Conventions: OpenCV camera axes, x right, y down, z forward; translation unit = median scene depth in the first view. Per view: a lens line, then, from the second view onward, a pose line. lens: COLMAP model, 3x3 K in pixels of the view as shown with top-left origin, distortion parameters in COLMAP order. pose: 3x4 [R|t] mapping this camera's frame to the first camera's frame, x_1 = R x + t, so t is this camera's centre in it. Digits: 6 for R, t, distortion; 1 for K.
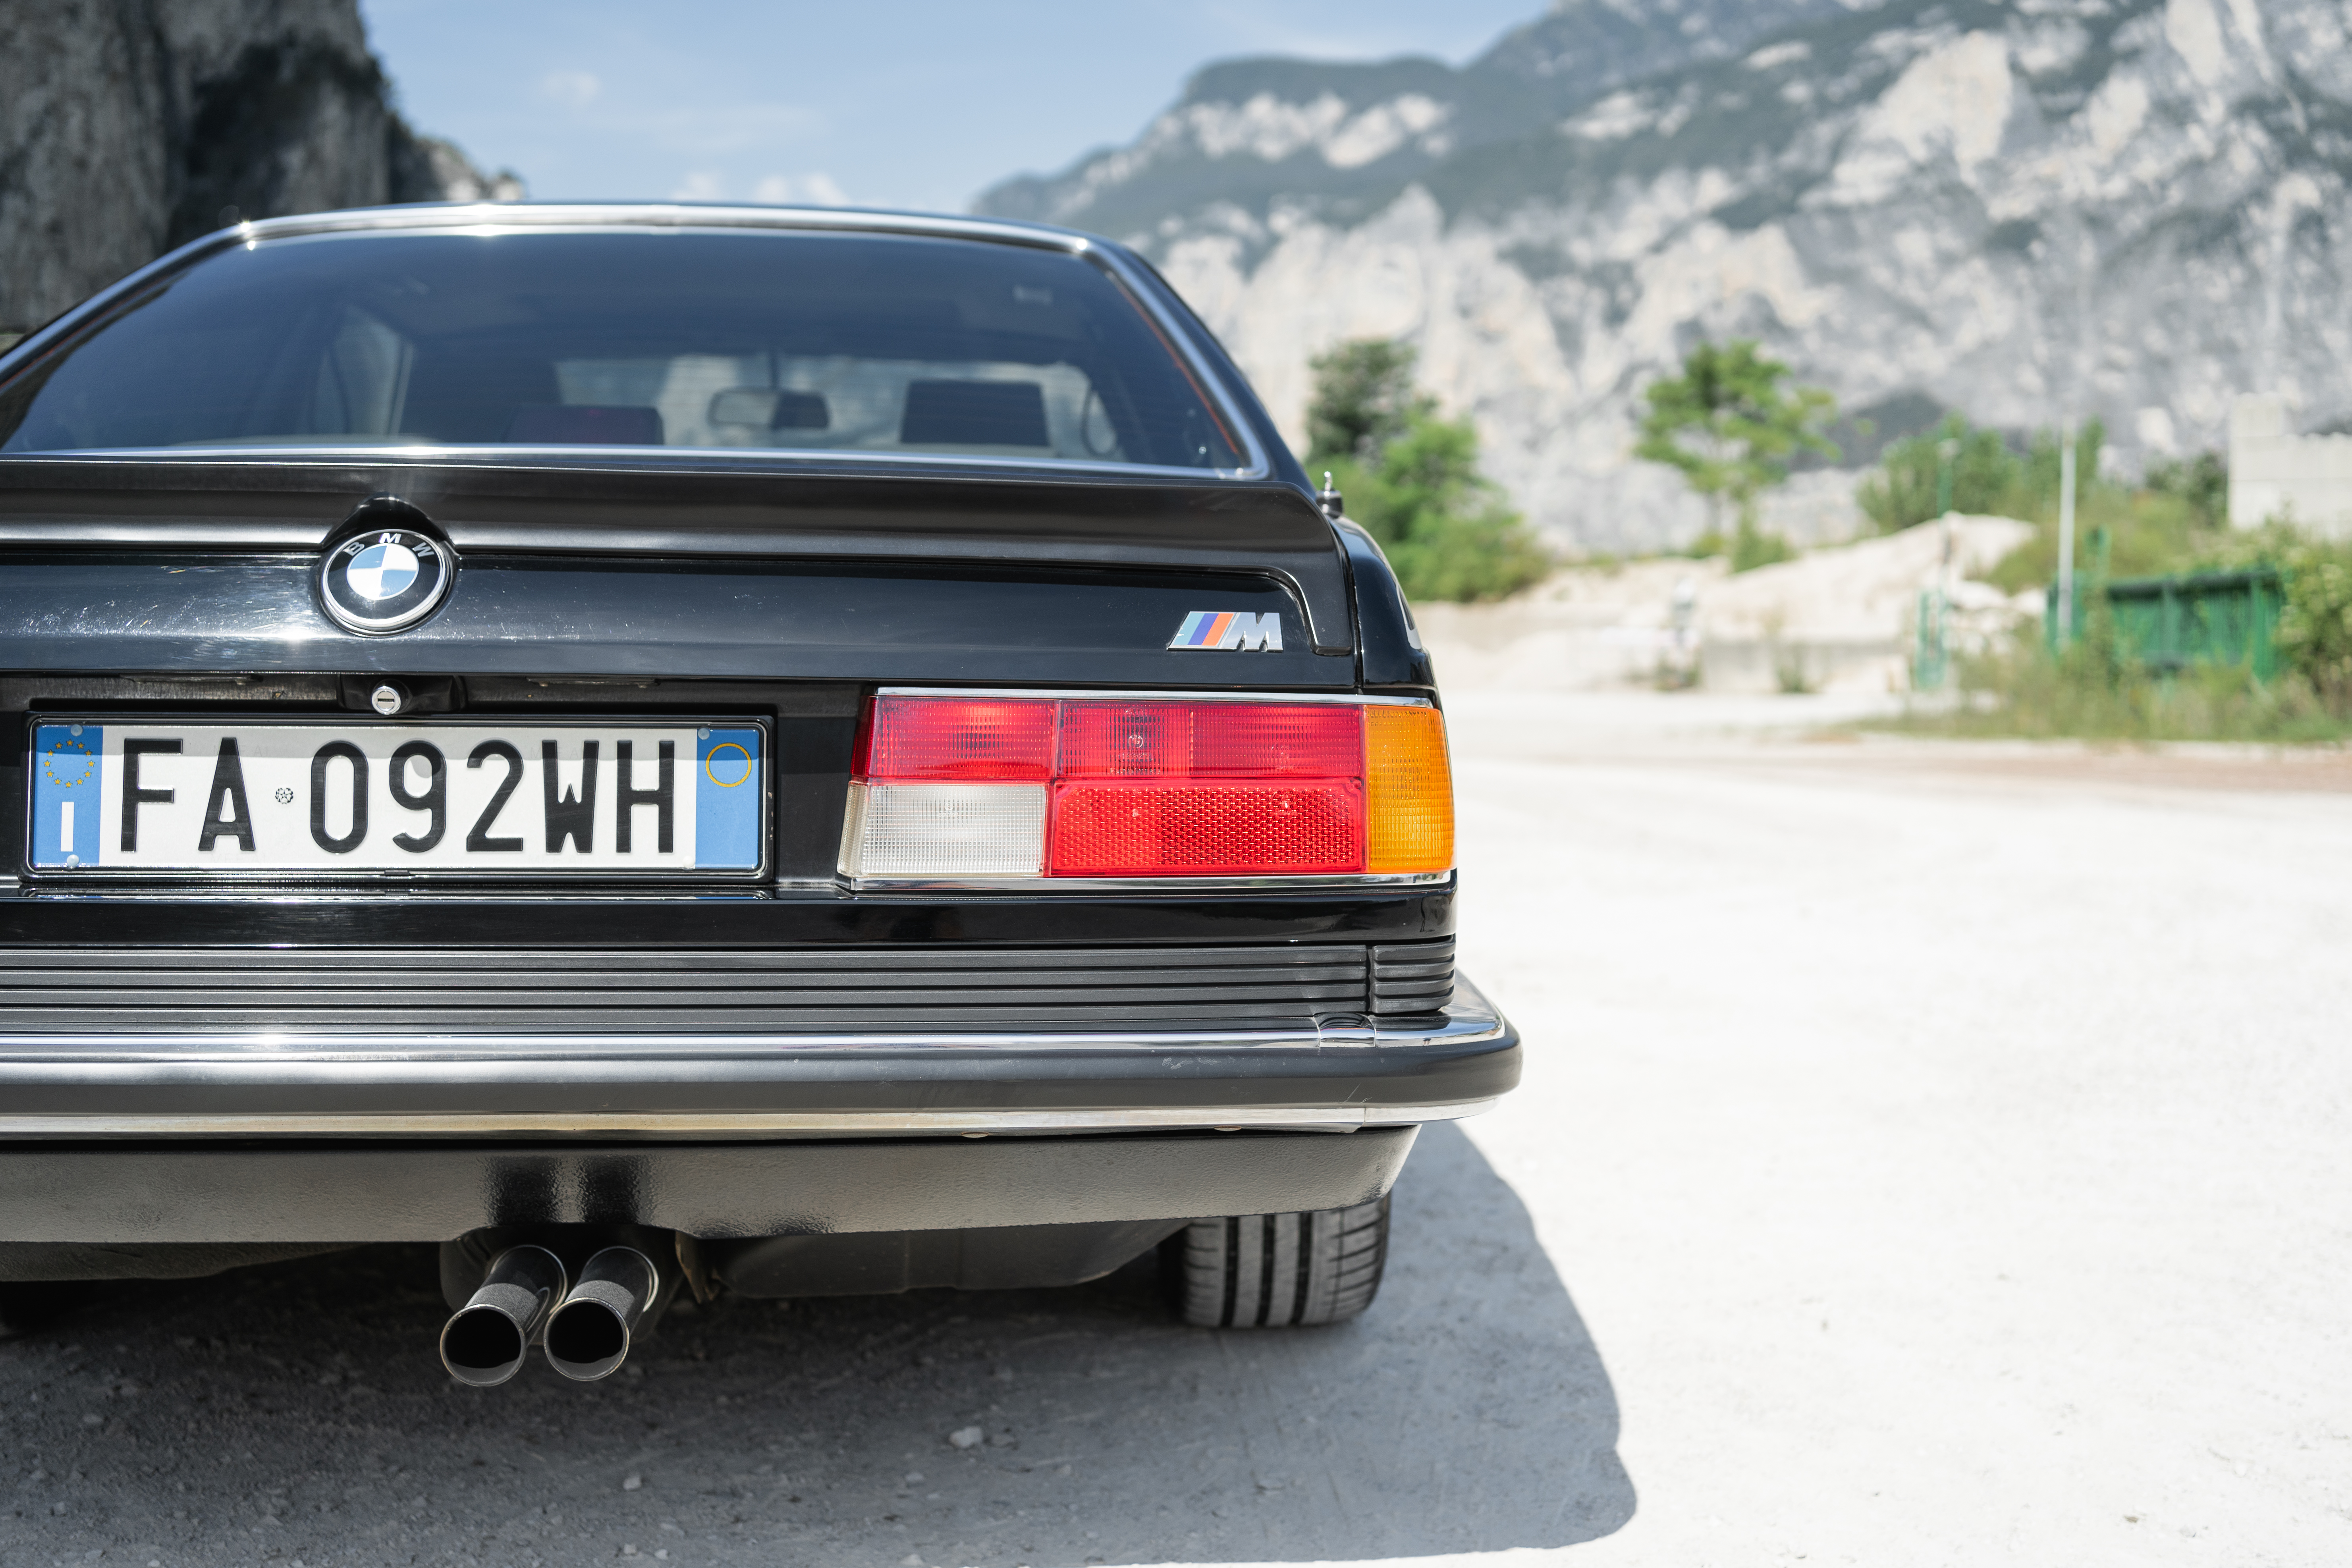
lens RADIAL K [[2385.7, 0, 1176.0], [0, 2385.7, 784.0], [0, 0, 1]] dist [0.000135, 0.009293]
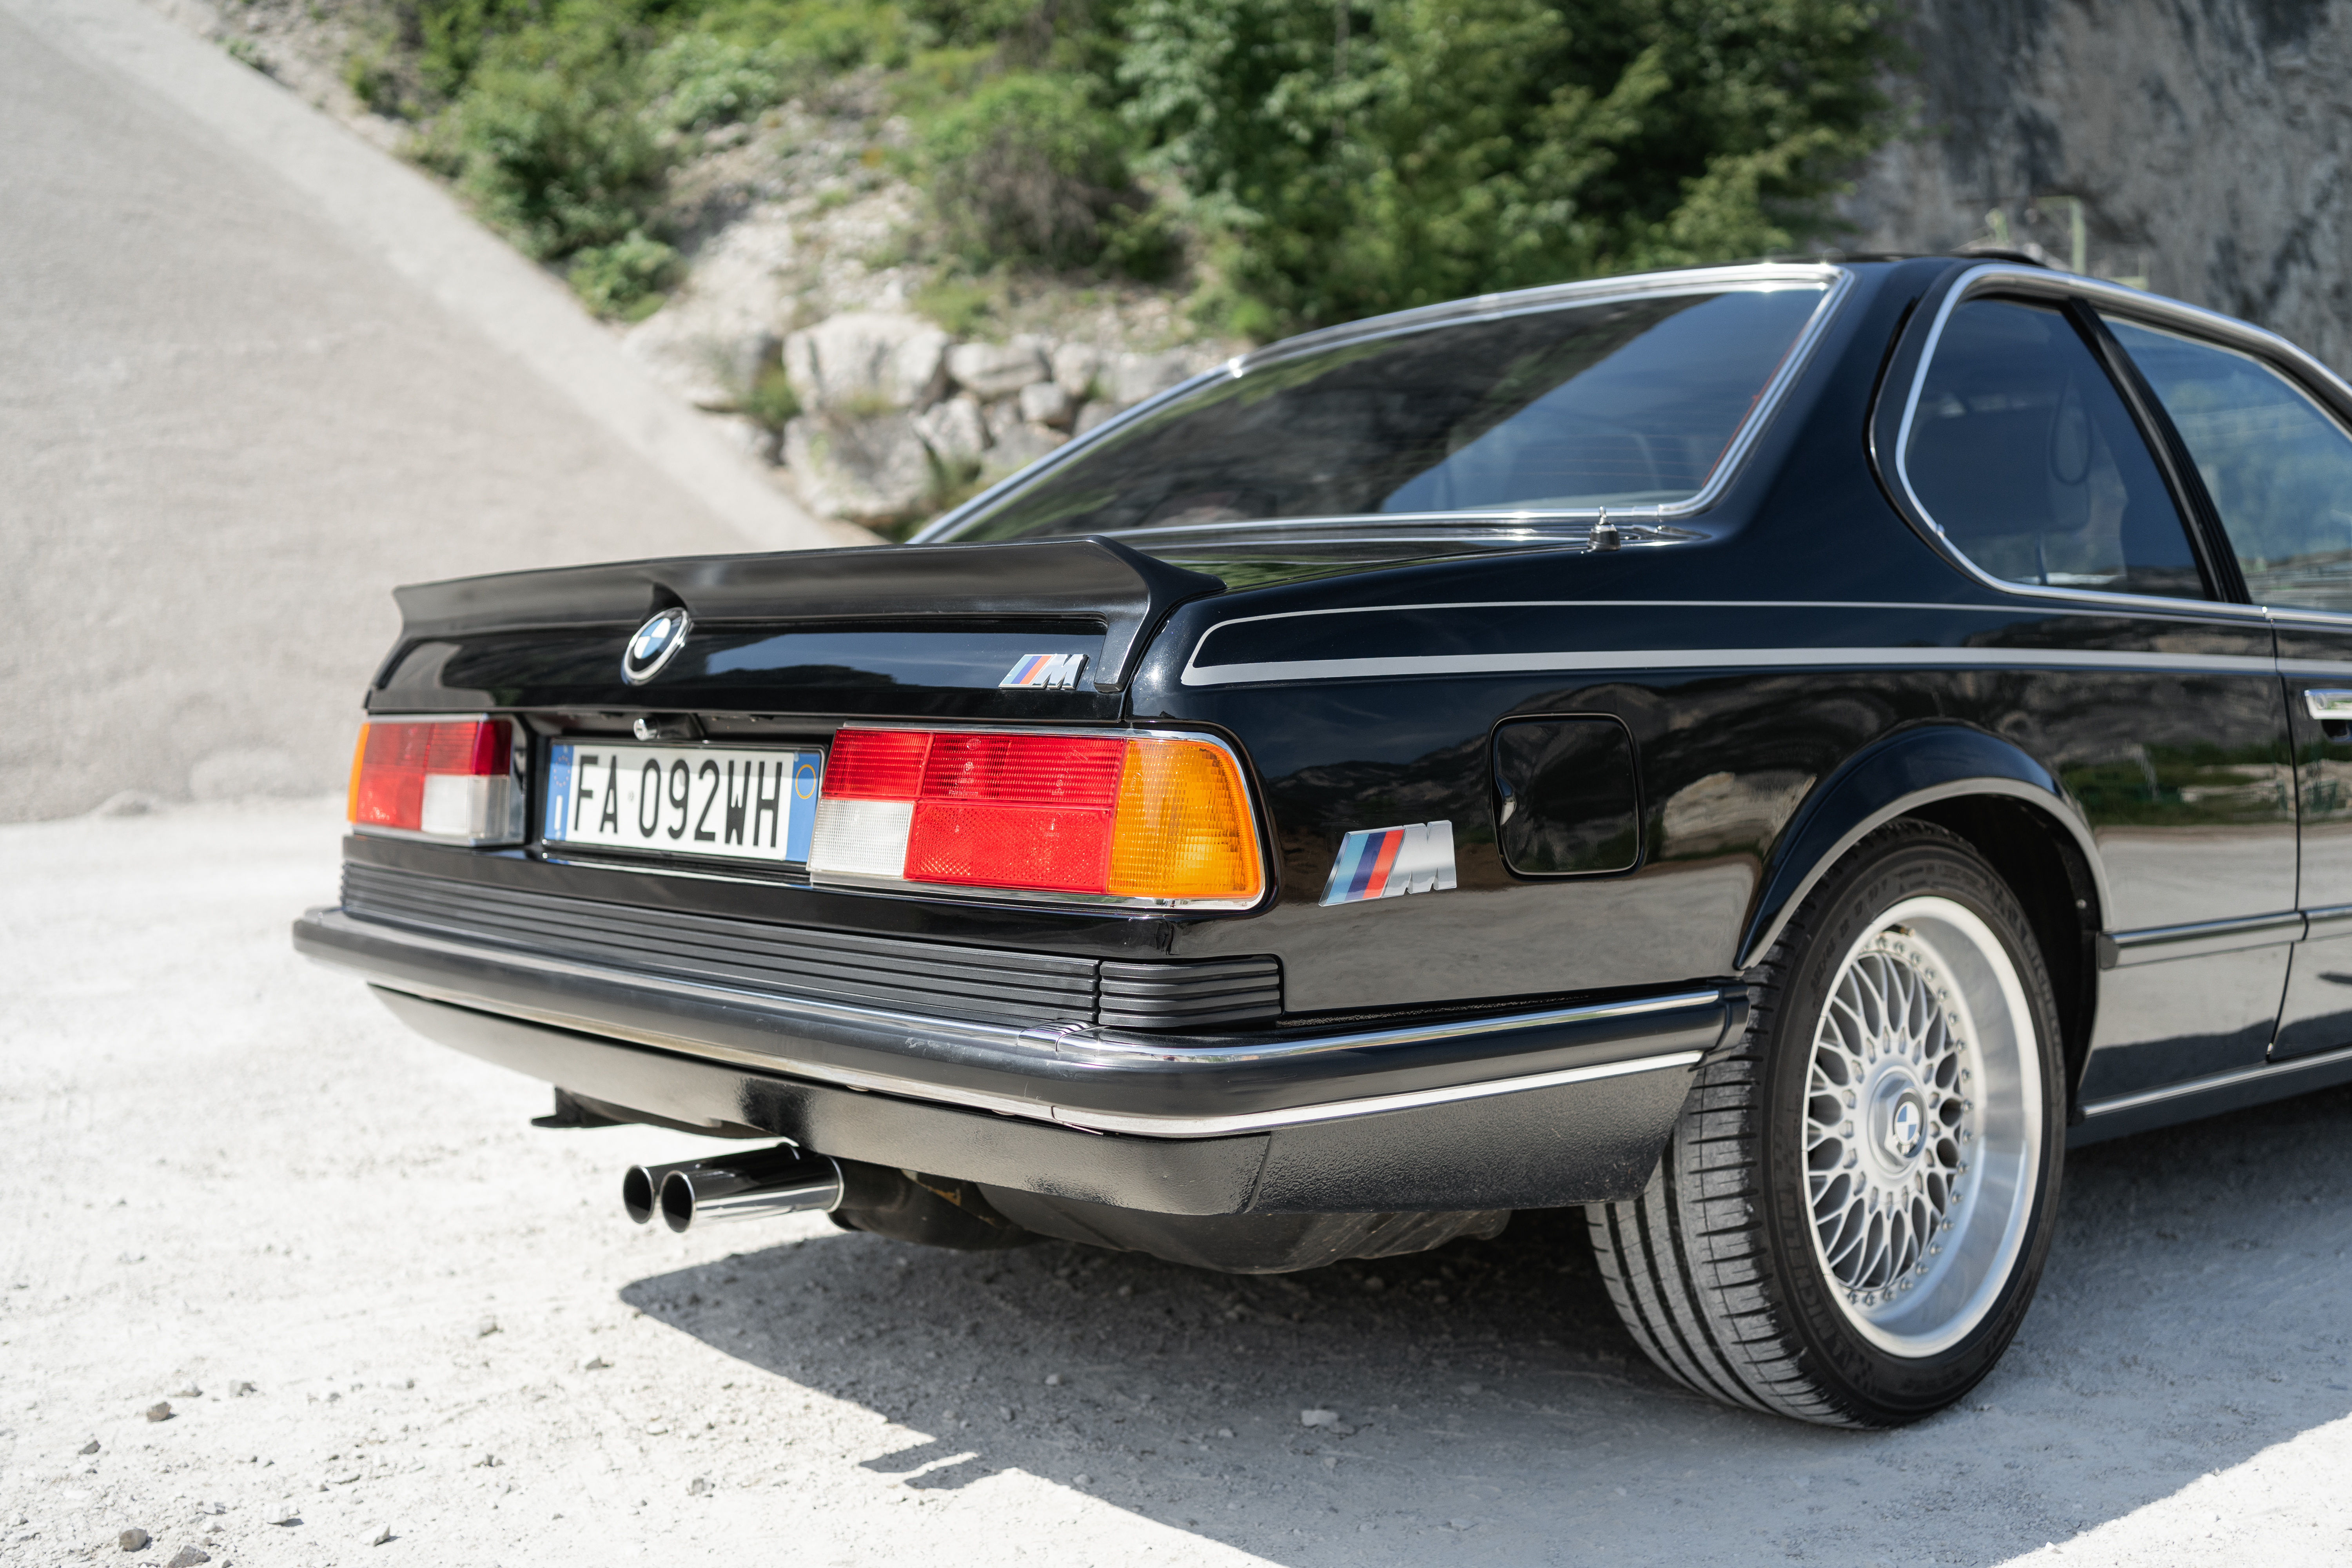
lens RADIAL K [[2362.6, 0, 1176.0], [0, 2362.6, 784.0], [0, 0, 1]] dist [0.000753, 0.006736]
pose [[0.636457, 0.020740, -0.771033, 0.925247], [-0.038872, 0.999231, -0.005210, -0.007827], [0.770332, 0.033287, 0.636774, 0.343995]]
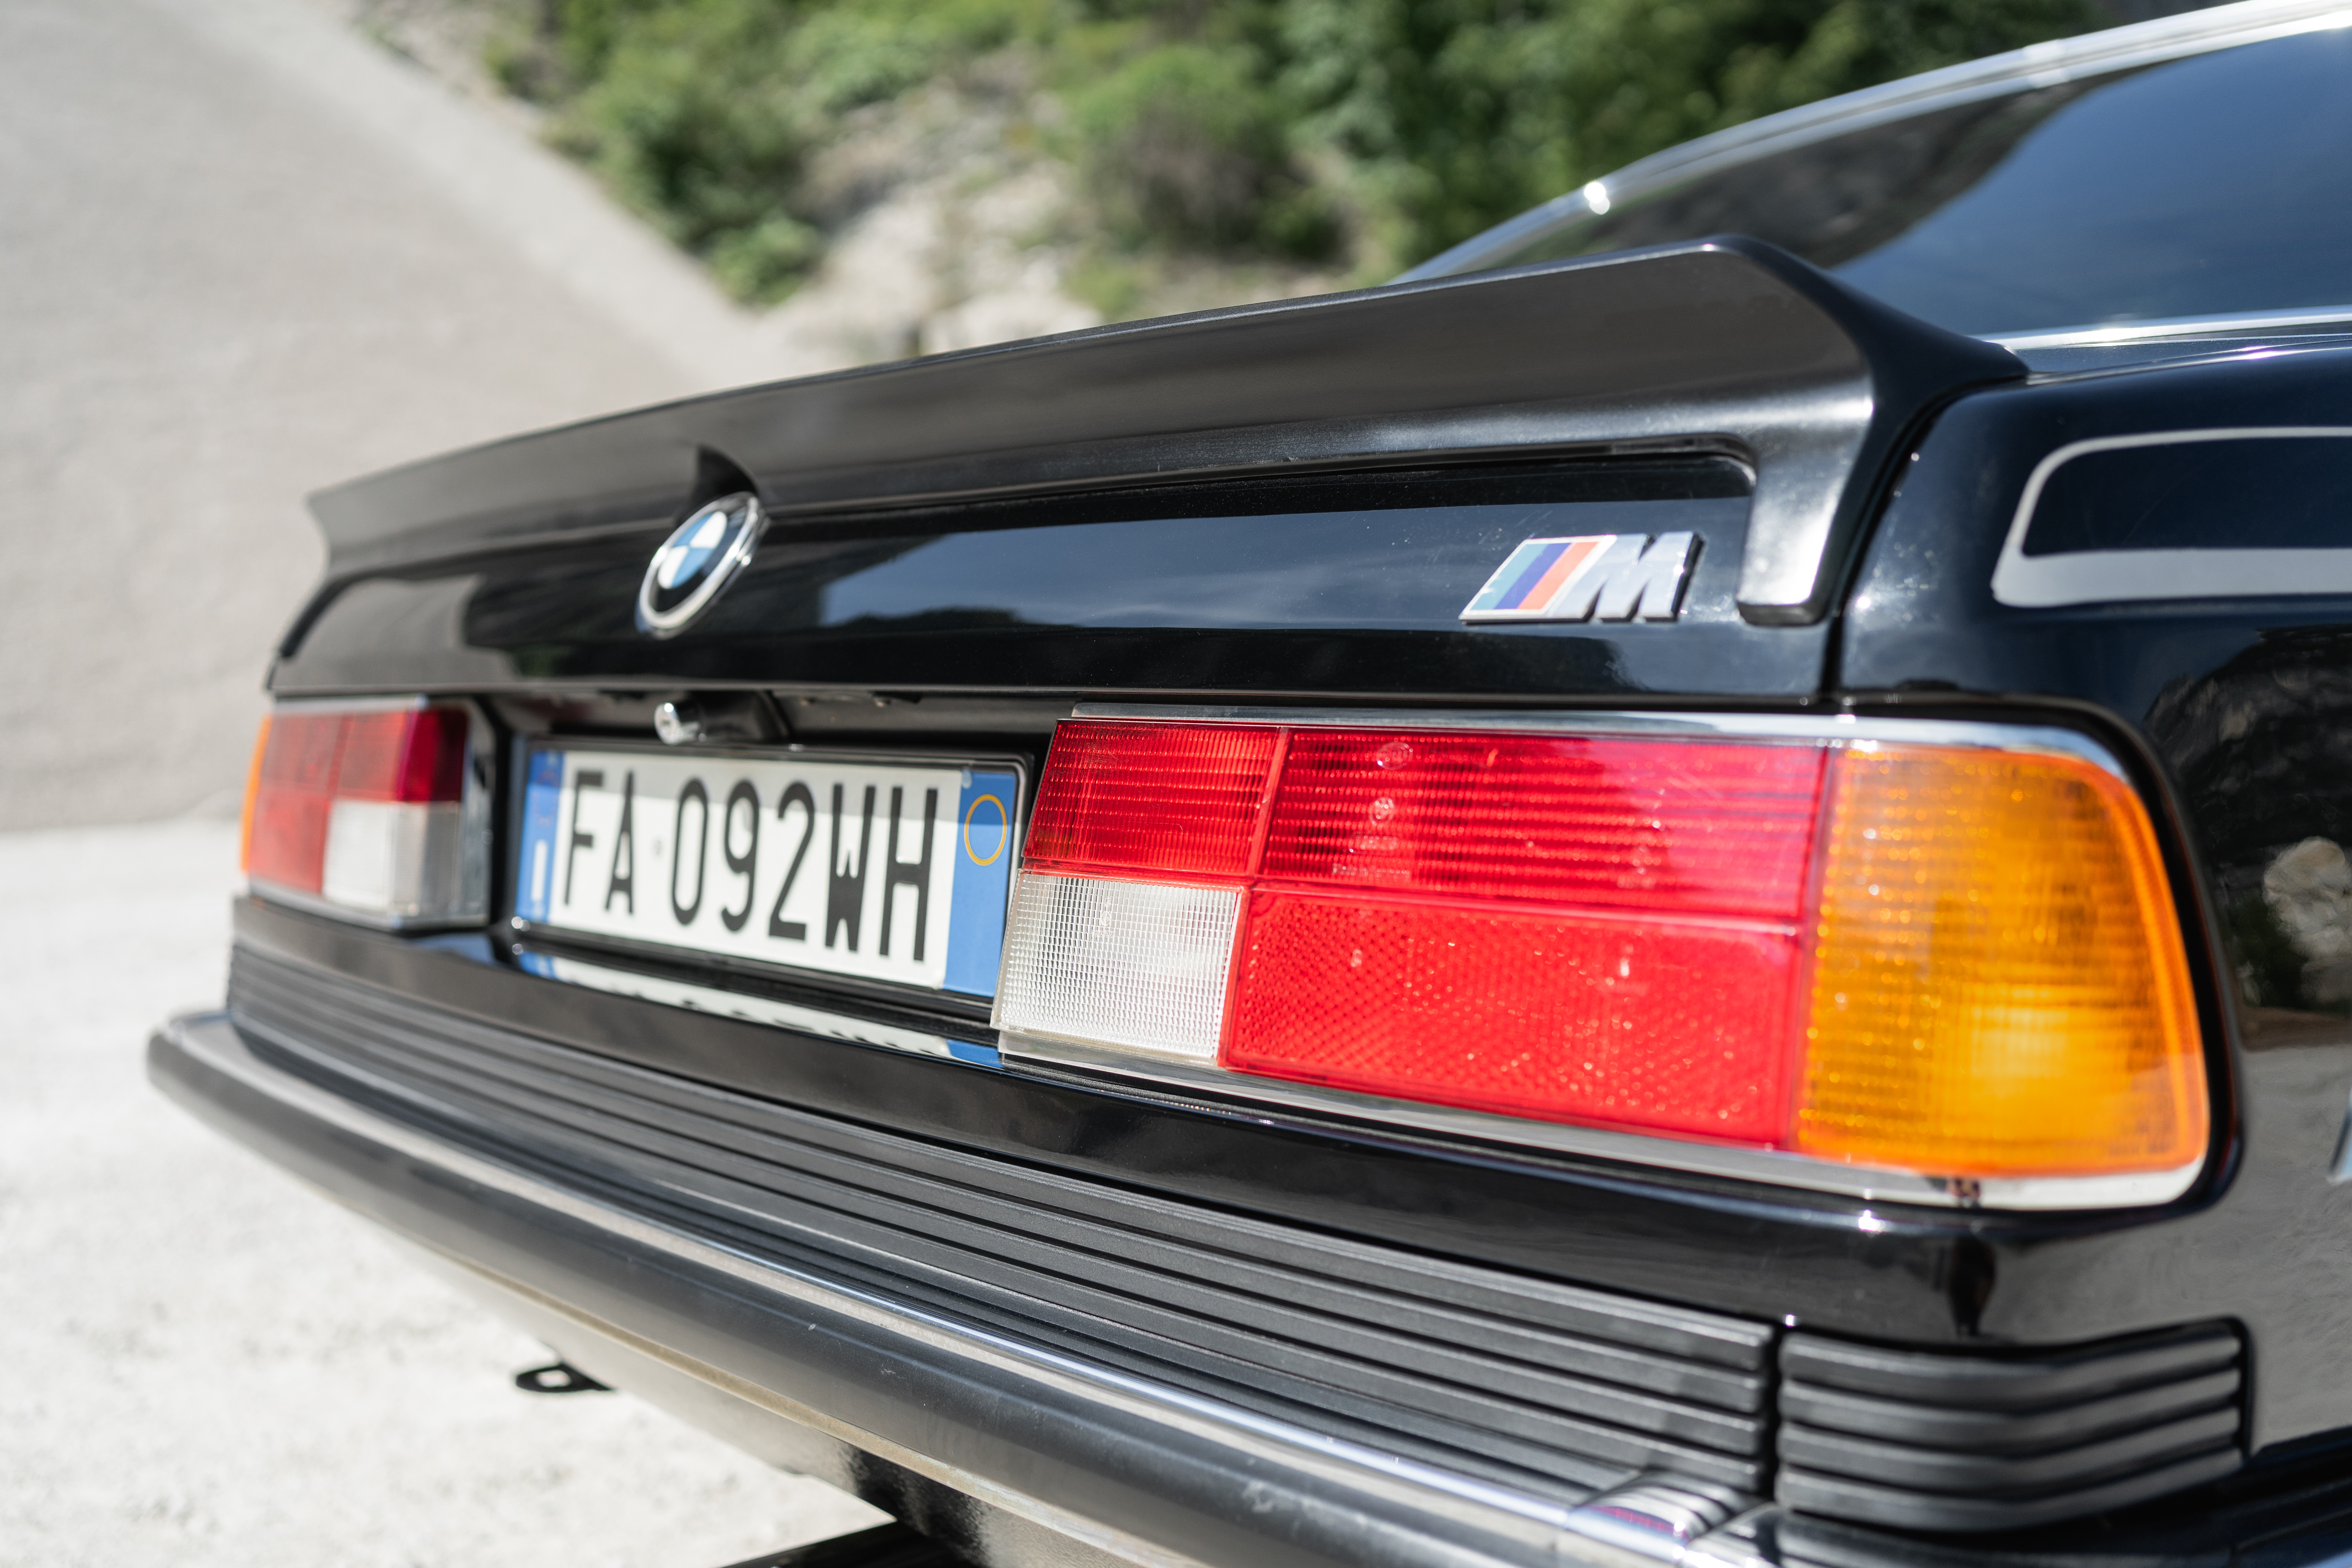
lens RADIAL K [[2362.6, 0, 1176.0], [0, 2362.6, 784.0], [0, 0, 1]] dist [0.000753, 0.006736]
pose [[0.590215, 0.022058, -0.806945, 0.343985], [-0.044076, 0.999016, -0.004930, -0.019237], [0.806042, 0.038477, 0.590606, 0.675742]]
